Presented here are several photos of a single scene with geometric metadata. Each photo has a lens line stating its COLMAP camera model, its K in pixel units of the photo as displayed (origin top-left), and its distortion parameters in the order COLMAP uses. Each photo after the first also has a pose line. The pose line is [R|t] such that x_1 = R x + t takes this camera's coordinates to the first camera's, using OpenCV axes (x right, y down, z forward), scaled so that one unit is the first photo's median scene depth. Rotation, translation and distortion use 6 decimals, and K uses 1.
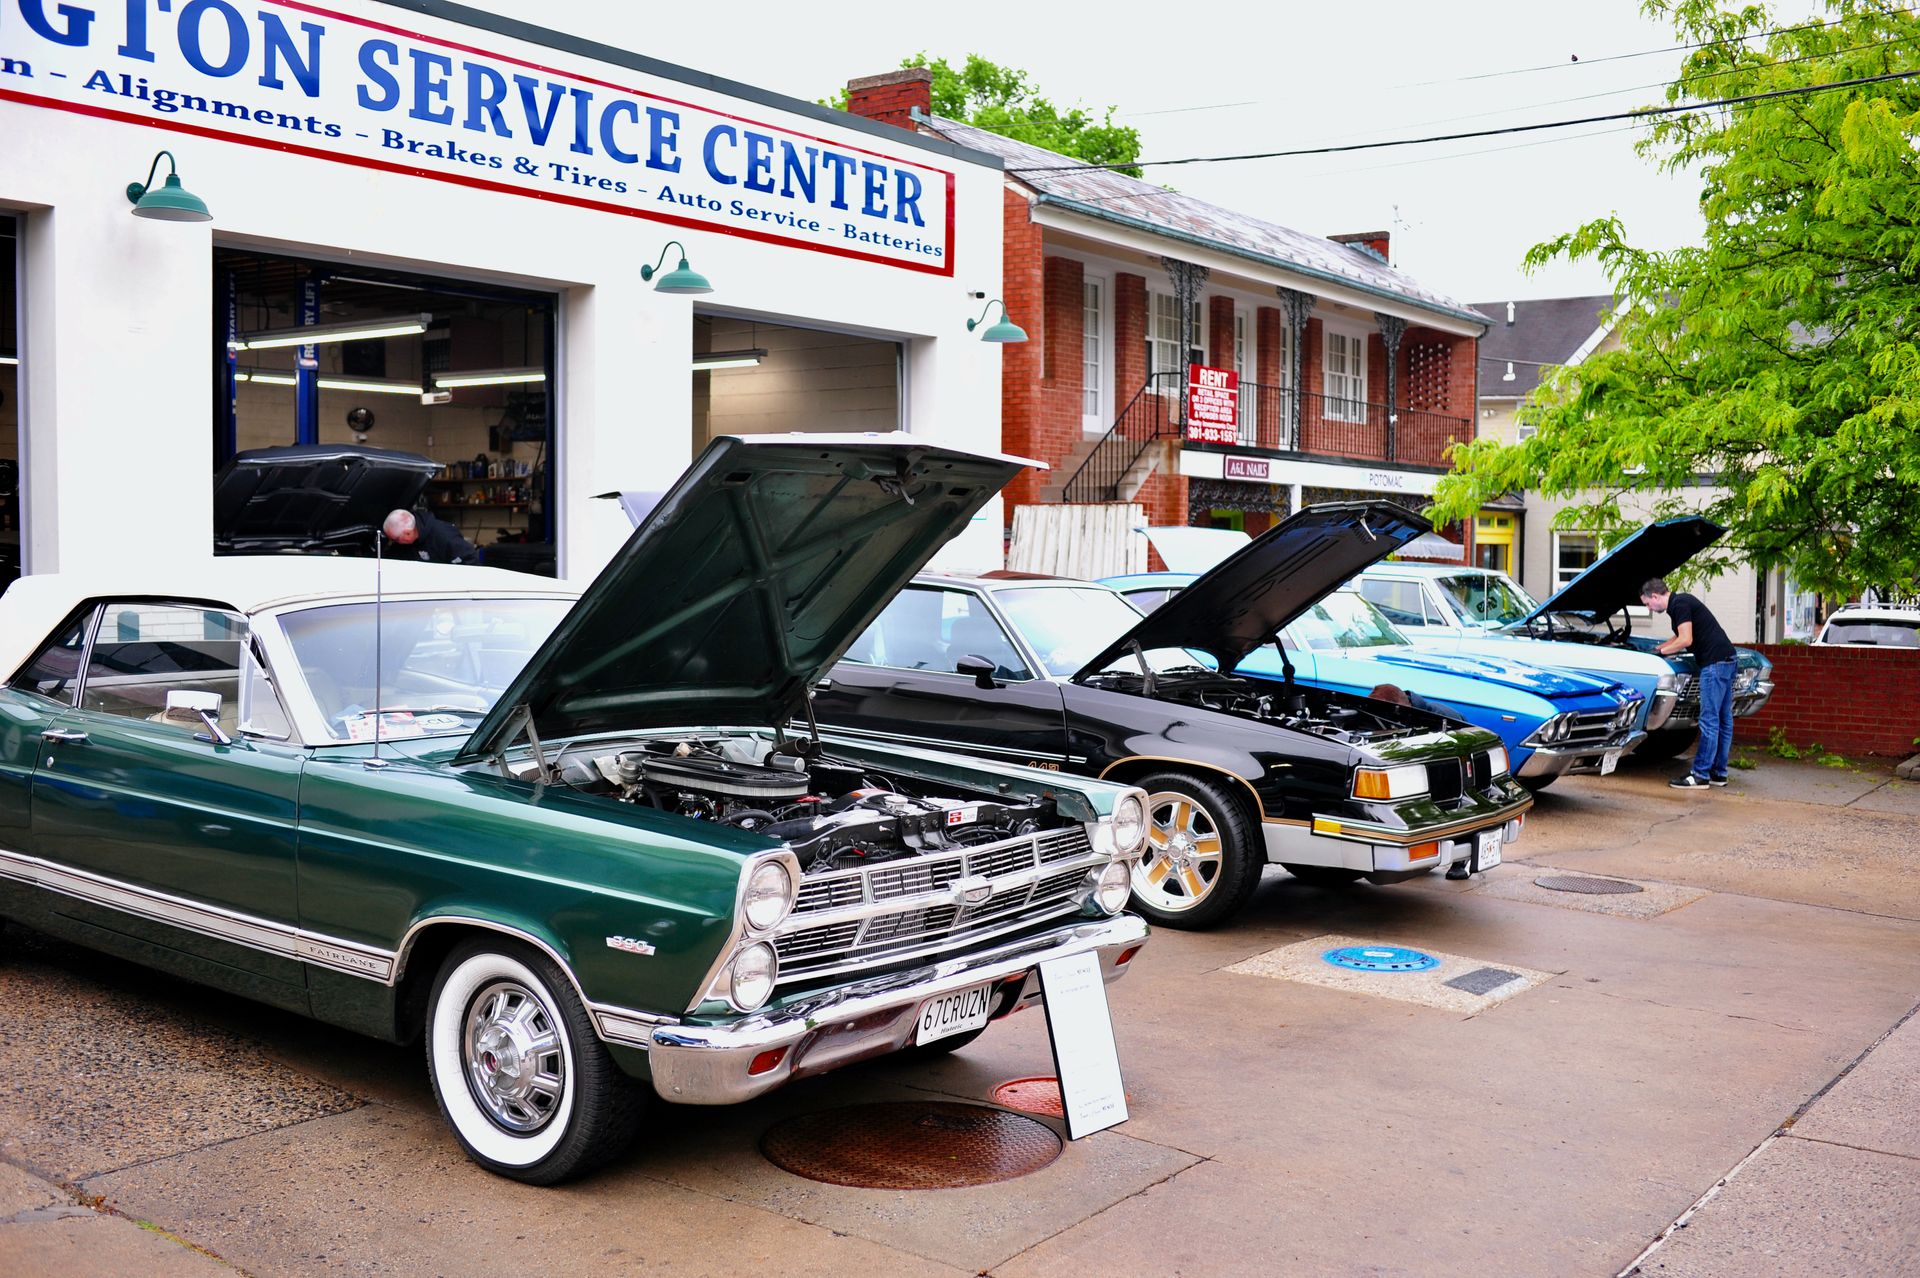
lens RADIAL K [[1881.8, 0, 960.0], [0, 1881.8, 639.0], [0, 0, 1]] dist [-0.087605, -0.004413]
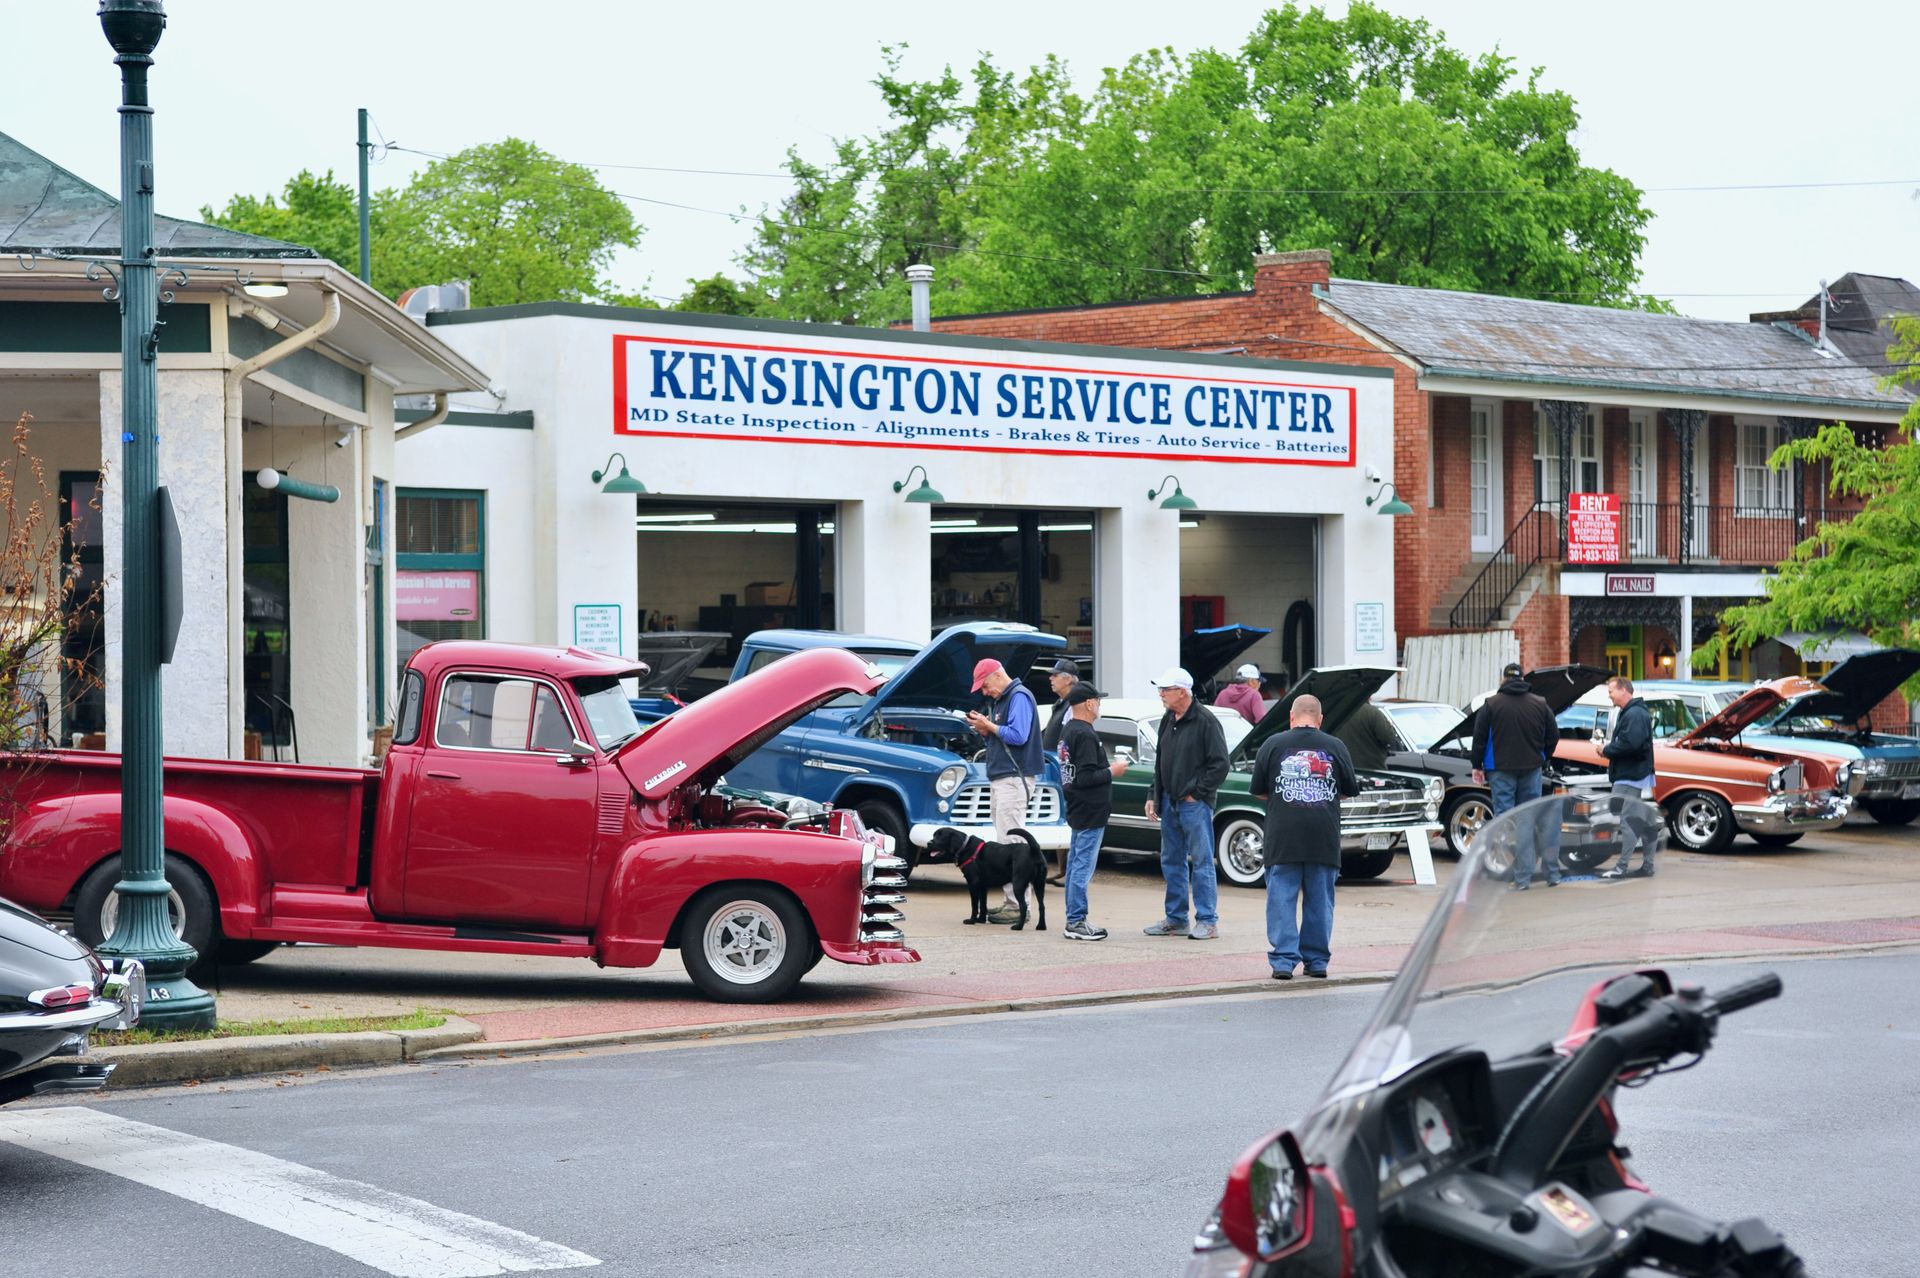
lens RADIAL K [[3444.2, 0, 960.0], [0, 3444.2, 639.0], [0, 0, 1]] dist [0.153072, 0.026322]
pose [[0.994344, -0.011535, -0.105577, -0.026612], [0.007255, 0.999139, -0.040838, 0.026167], [0.105957, 0.039841, 0.993572, -1.514897]]
